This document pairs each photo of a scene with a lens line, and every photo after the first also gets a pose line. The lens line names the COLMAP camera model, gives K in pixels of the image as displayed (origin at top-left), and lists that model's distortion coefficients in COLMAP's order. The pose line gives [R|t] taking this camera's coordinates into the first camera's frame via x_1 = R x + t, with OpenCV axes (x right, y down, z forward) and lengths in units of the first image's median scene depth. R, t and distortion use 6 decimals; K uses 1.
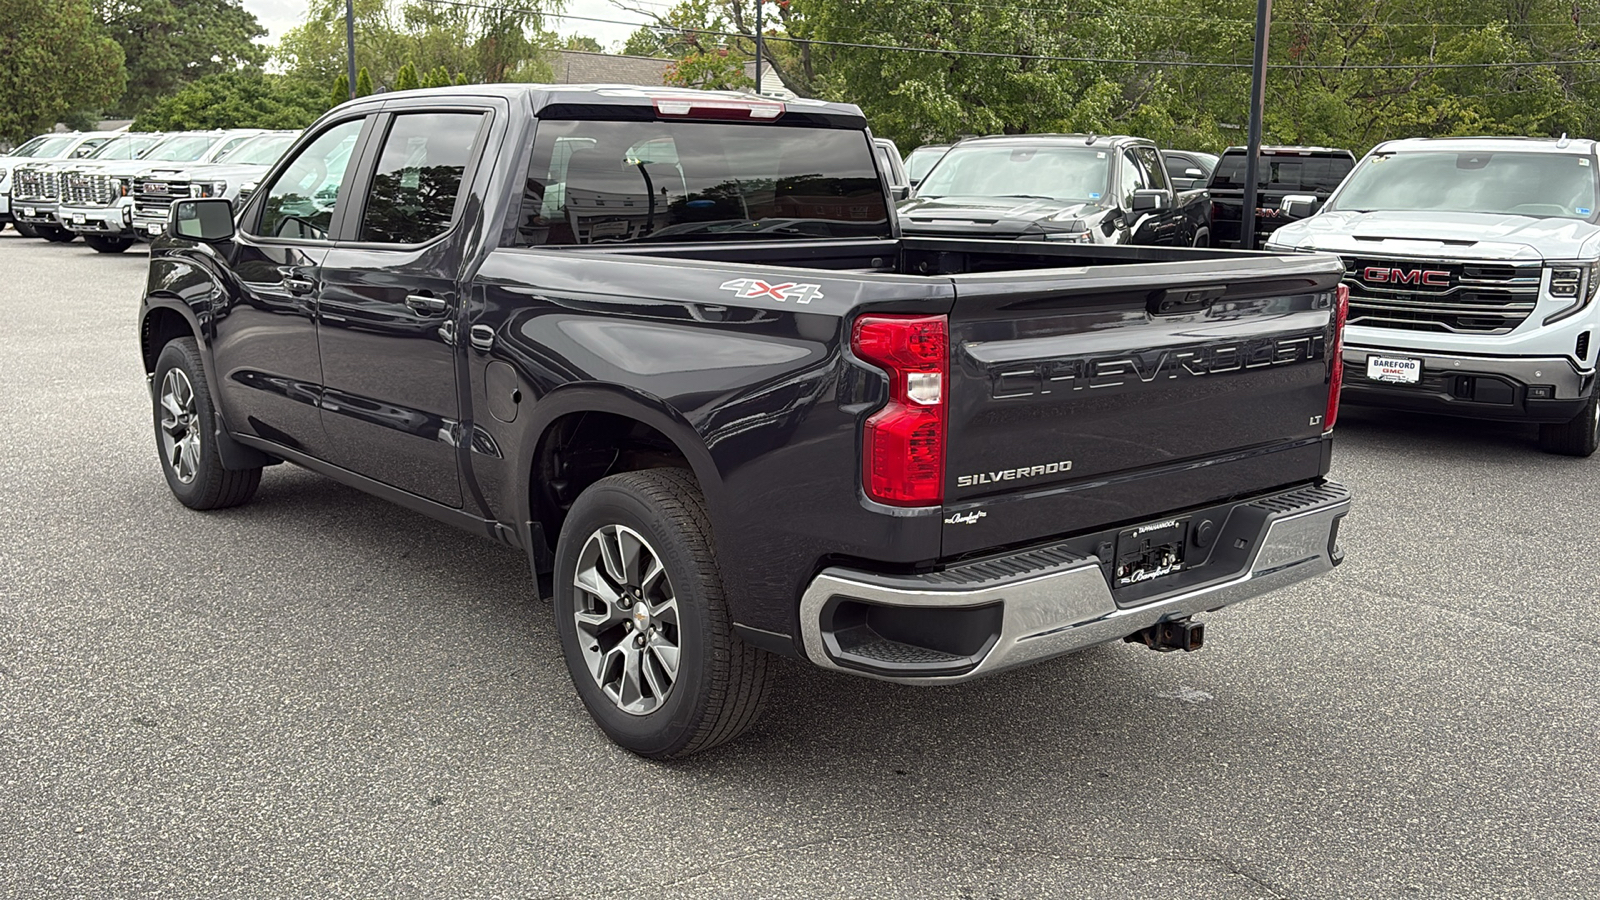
lens RADIAL K [[1485.1, 0, 807.2], [0, 1485.1, 484.7], [0, 0, 1]] dist [0.032565, 0.000000]
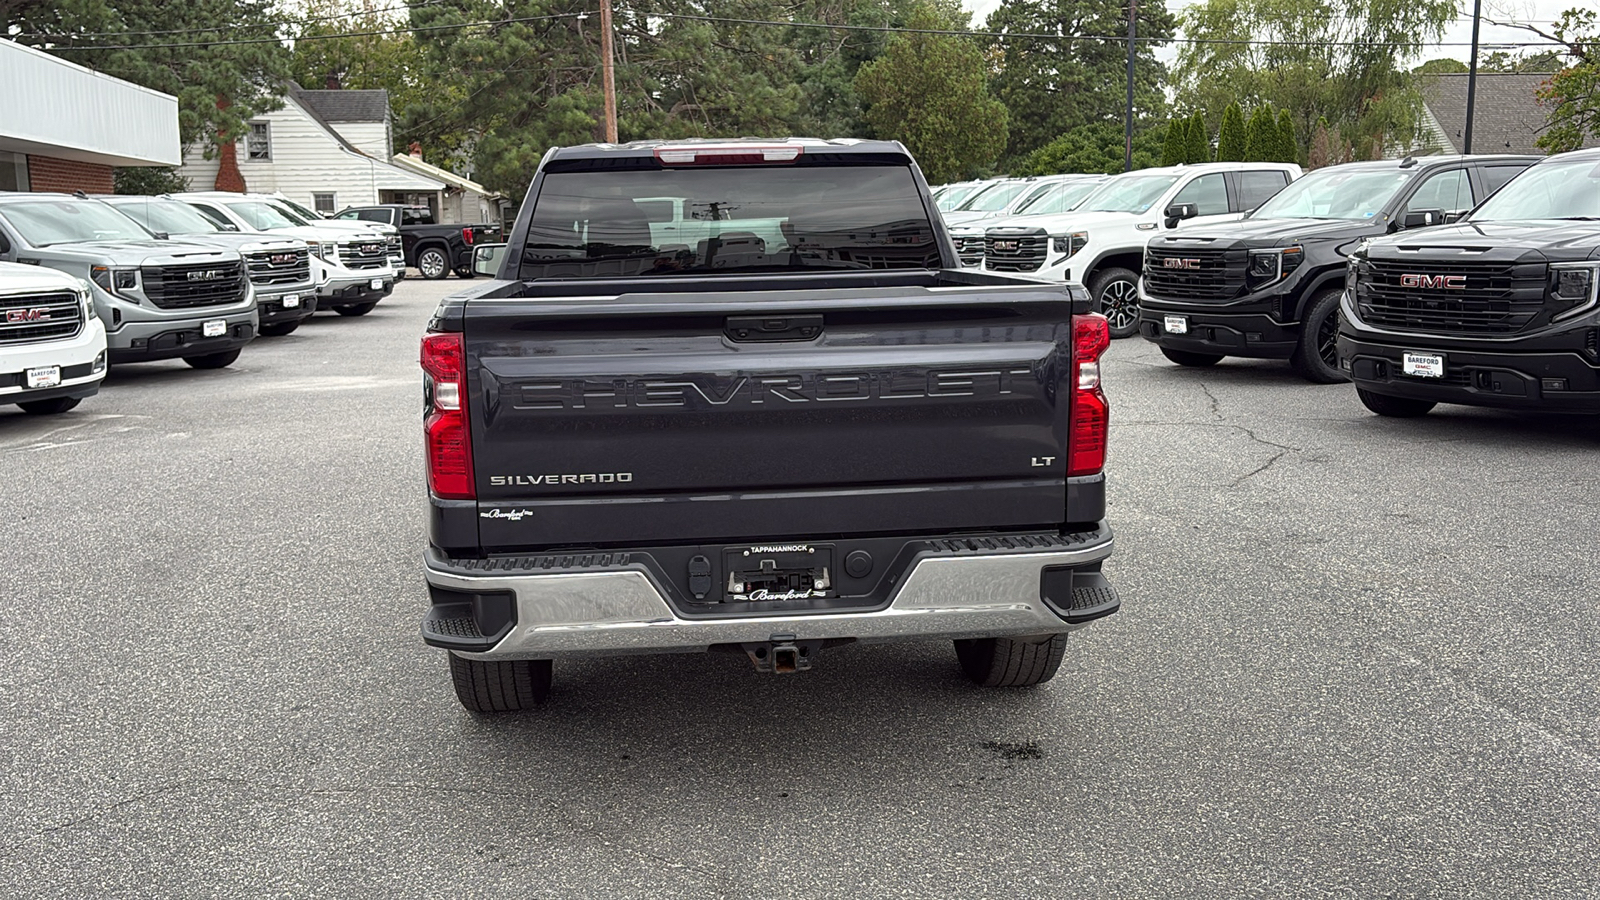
lens RADIAL K [[1485.1, 0, 778.9], [0, 1485.1, 435.2], [0, 0, 1]] dist [0.032565, 0.000000]
pose [[0.821584, 0.055126, -0.567416, 0.623599], [-0.087507, 0.995713, -0.029969, -0.014730], [0.563331, 0.074275, 0.822886, 0.124929]]
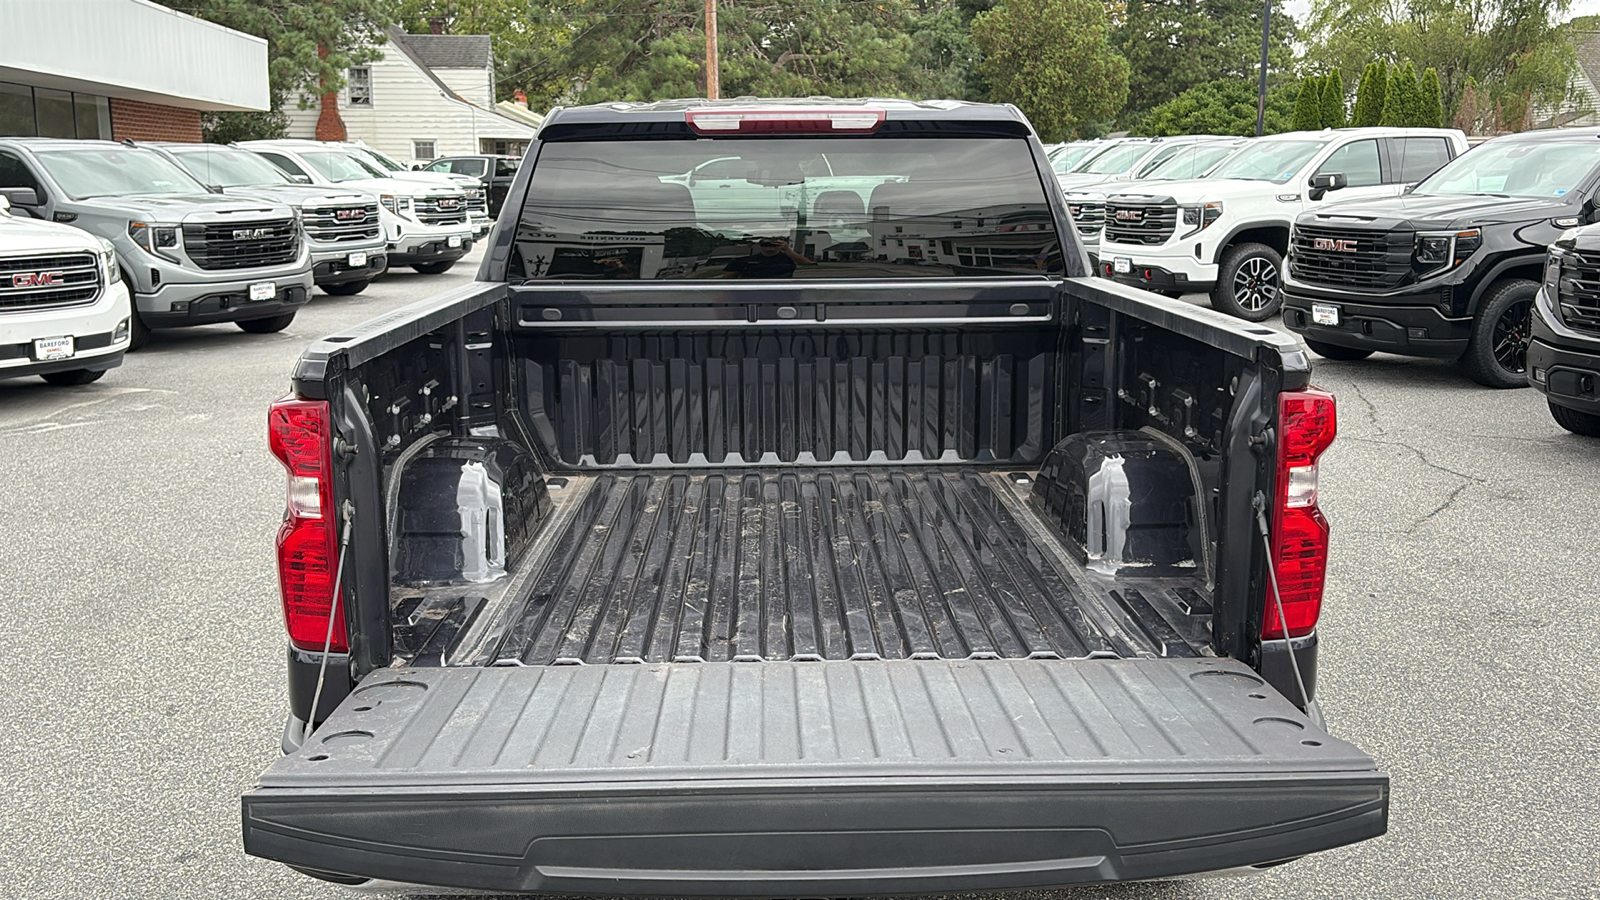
lens RADIAL K [[1485.1, 0, 801.0], [0, 1485.1, 457.7], [0, 0, 1]] dist [0.032565, 0.000000]
pose [[0.787396, 0.103582, -0.607683, 0.483003], [-0.114644, 0.993190, 0.020745, -0.084580], [0.605693, 0.053333, 0.793909, 0.358424]]
